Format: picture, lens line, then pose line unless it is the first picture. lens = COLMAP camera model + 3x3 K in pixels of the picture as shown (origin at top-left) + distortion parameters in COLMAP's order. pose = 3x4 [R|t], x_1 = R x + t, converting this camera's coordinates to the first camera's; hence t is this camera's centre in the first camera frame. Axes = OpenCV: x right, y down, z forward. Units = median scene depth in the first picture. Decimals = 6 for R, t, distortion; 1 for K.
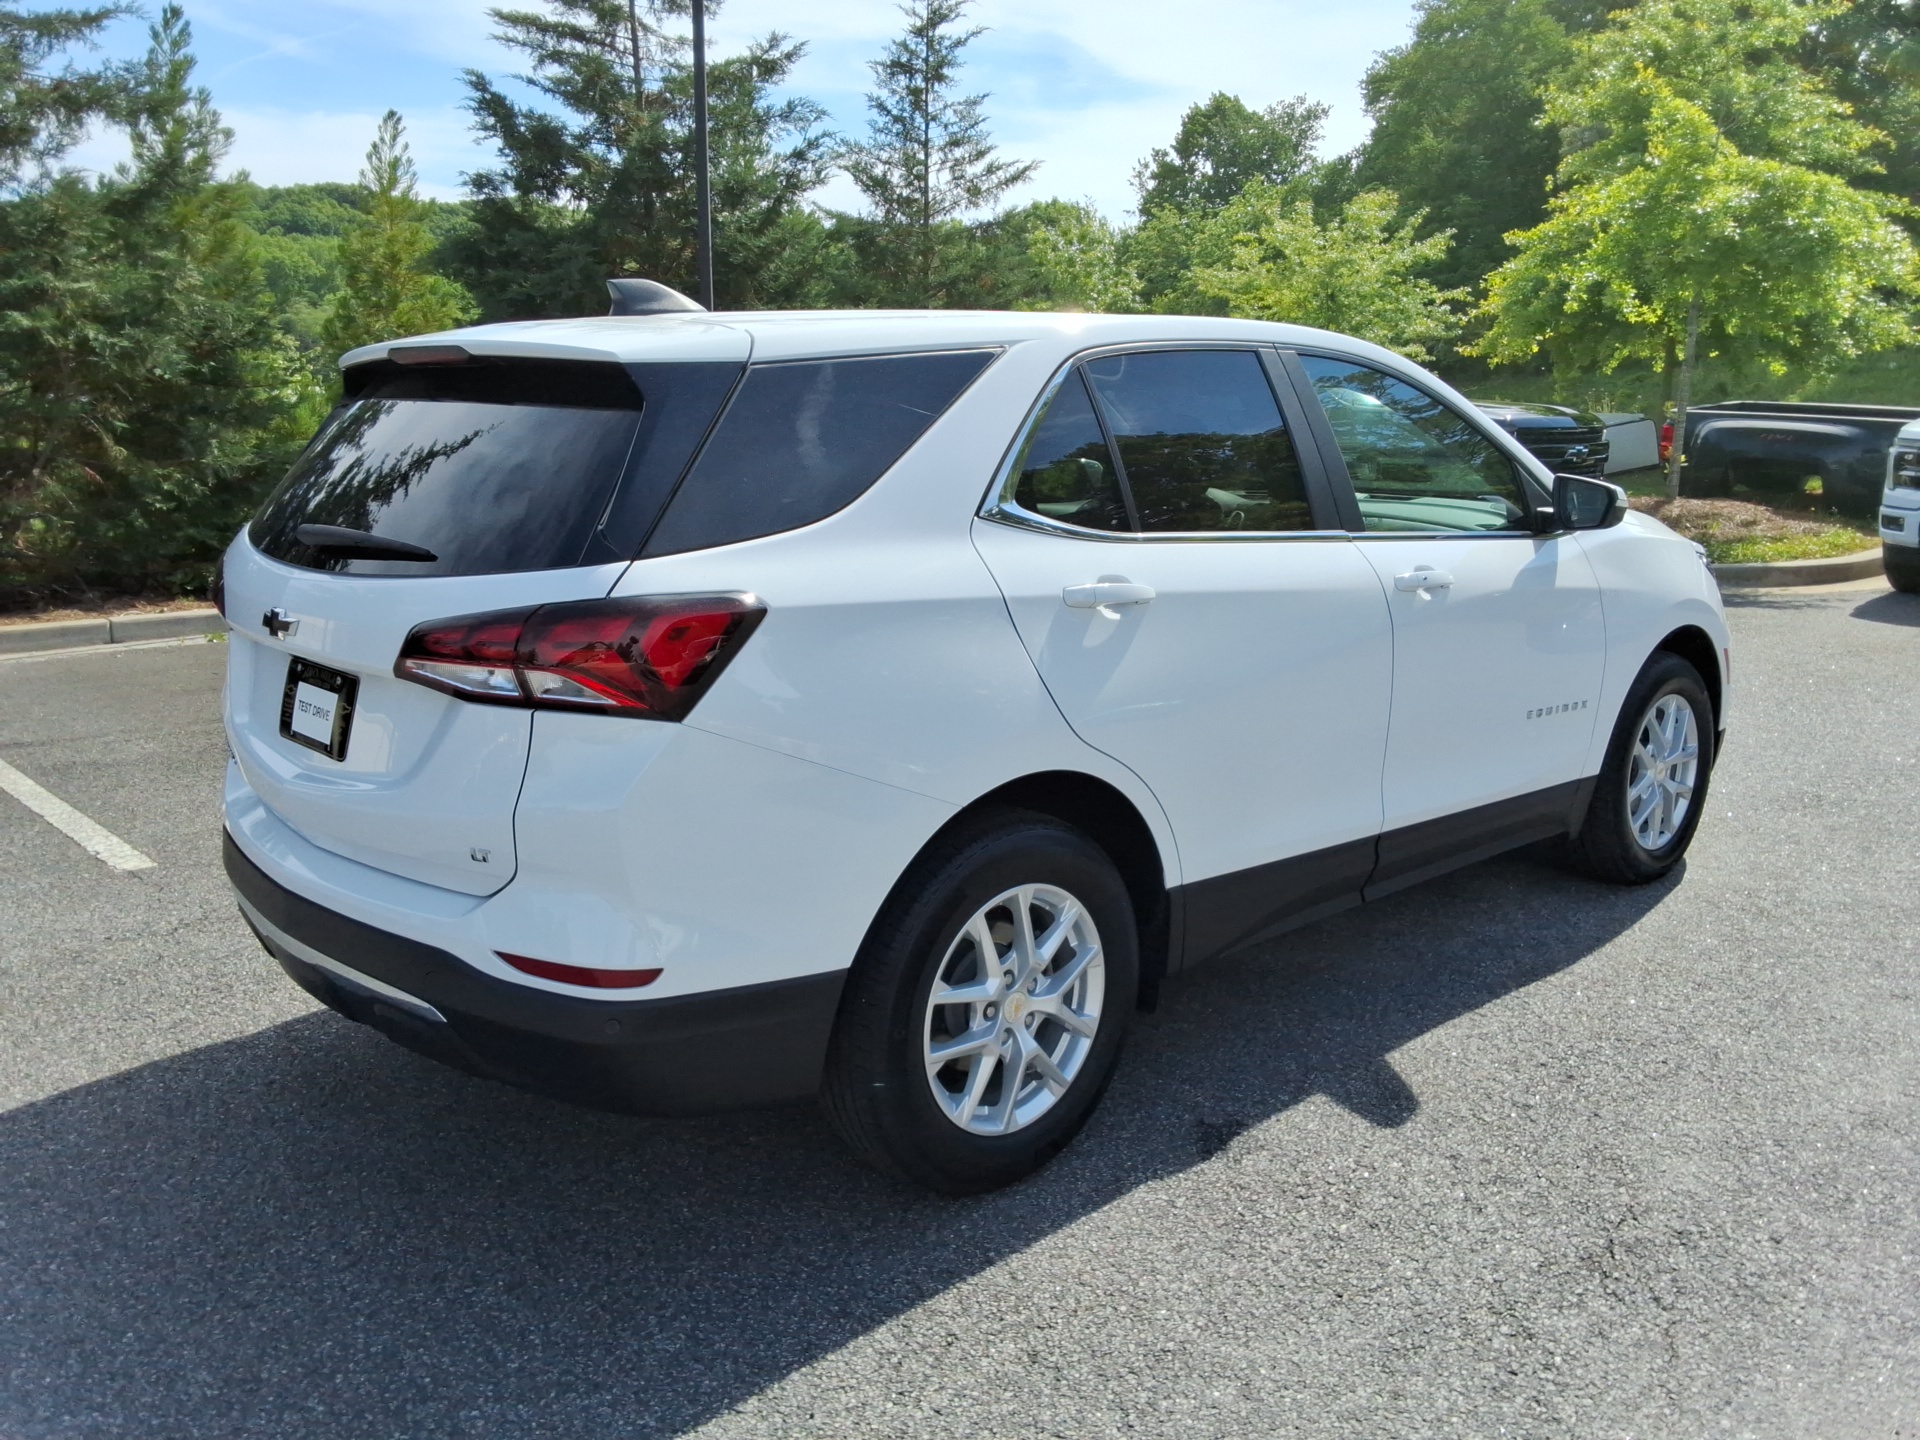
lens RADIAL K [[1561.3, 0, 959.4], [0, 1561.3, 682.4], [0, 0, 1]] dist [0.099505, -0.171321]
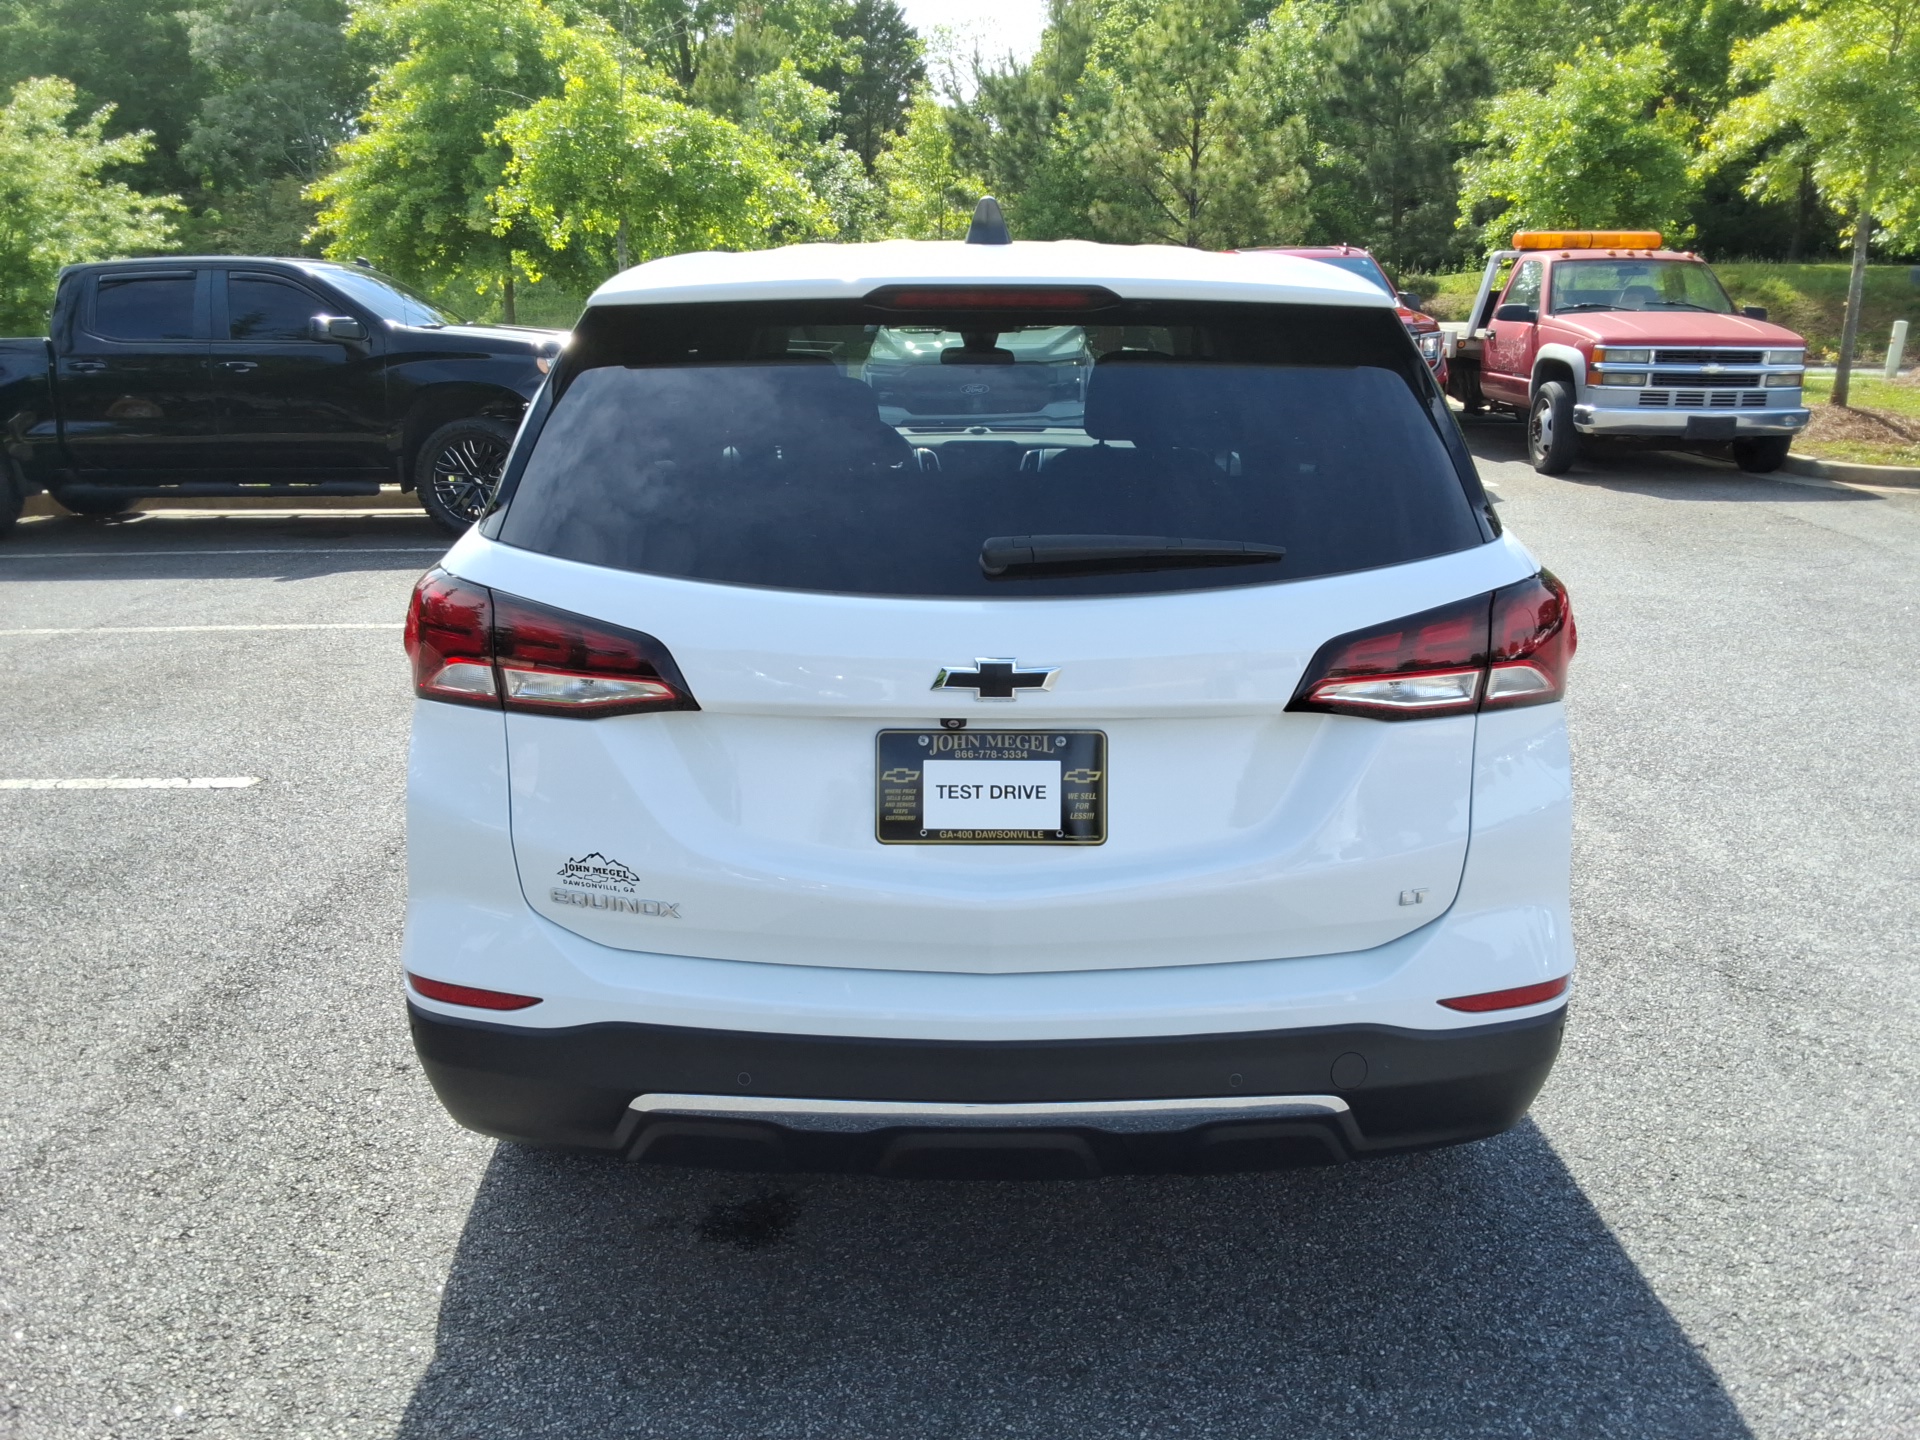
lens RADIAL K [[1584.6, 0, 956.0], [0, 1584.6, 674.2], [0, 0, 1]] dist [0.008243, -0.001426]
pose [[0.679473, -0.162512, 0.715476, -0.460770], [0.130601, 0.986377, 0.100014, -0.054644], [-0.721983, 0.025485, 0.691441, 0.251934]]
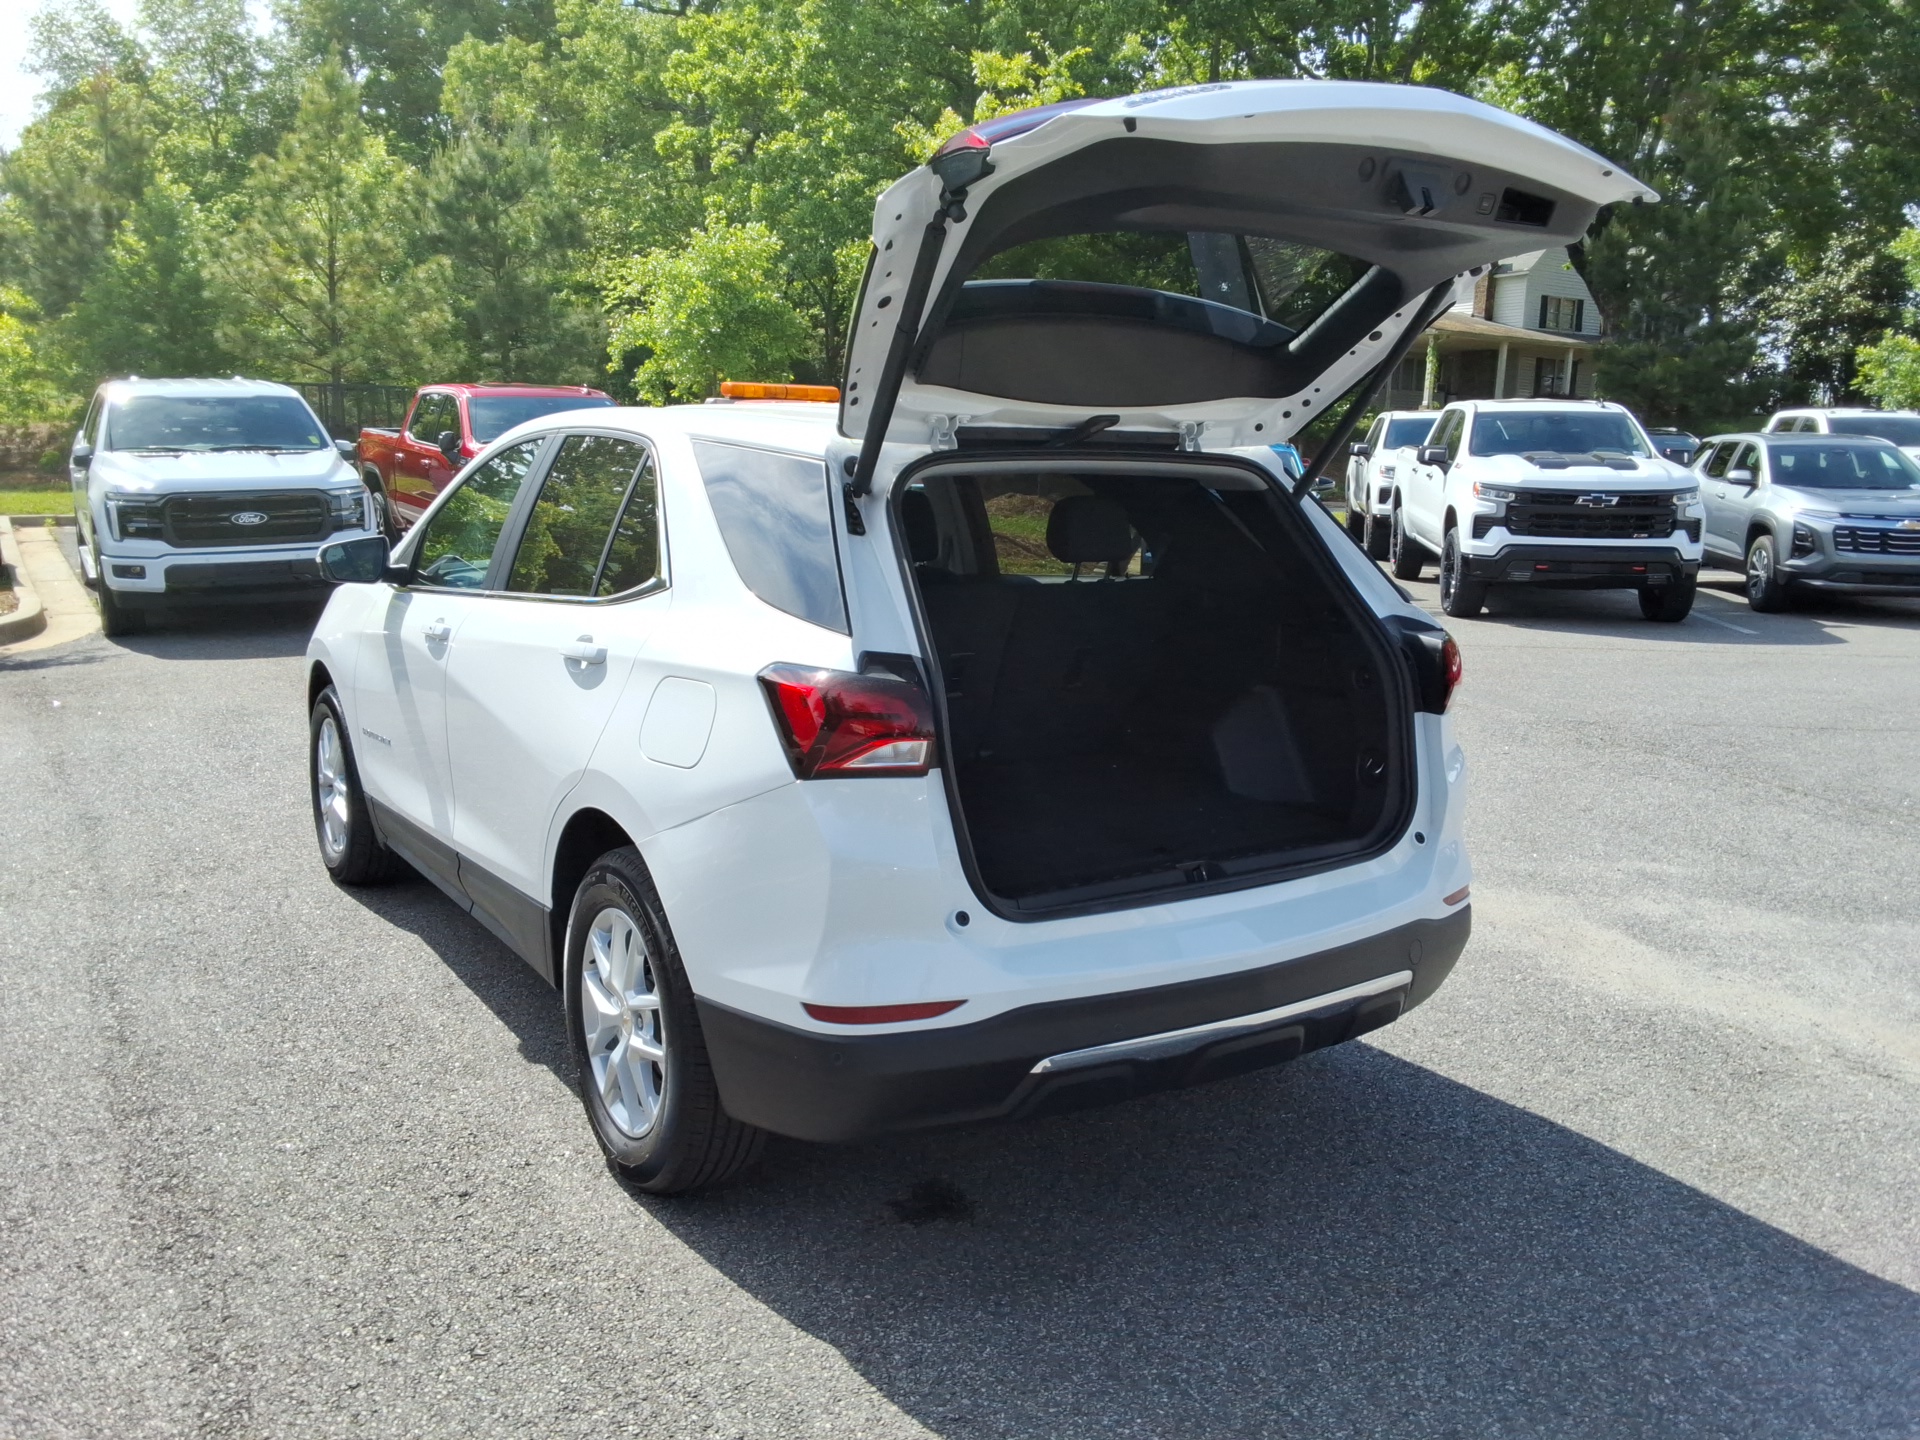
lens RADIAL K [[1568.5, 0, 967.1], [0, 1568.5, 648.7], [0, 0, 1]] dist [0.108355, -0.182660]
pose [[0.155450, -0.120161, 0.980508, -0.725630], [0.161191, 0.982356, 0.094832, -0.103462], [-0.974604, 0.143308, 0.172076, 0.487710]]
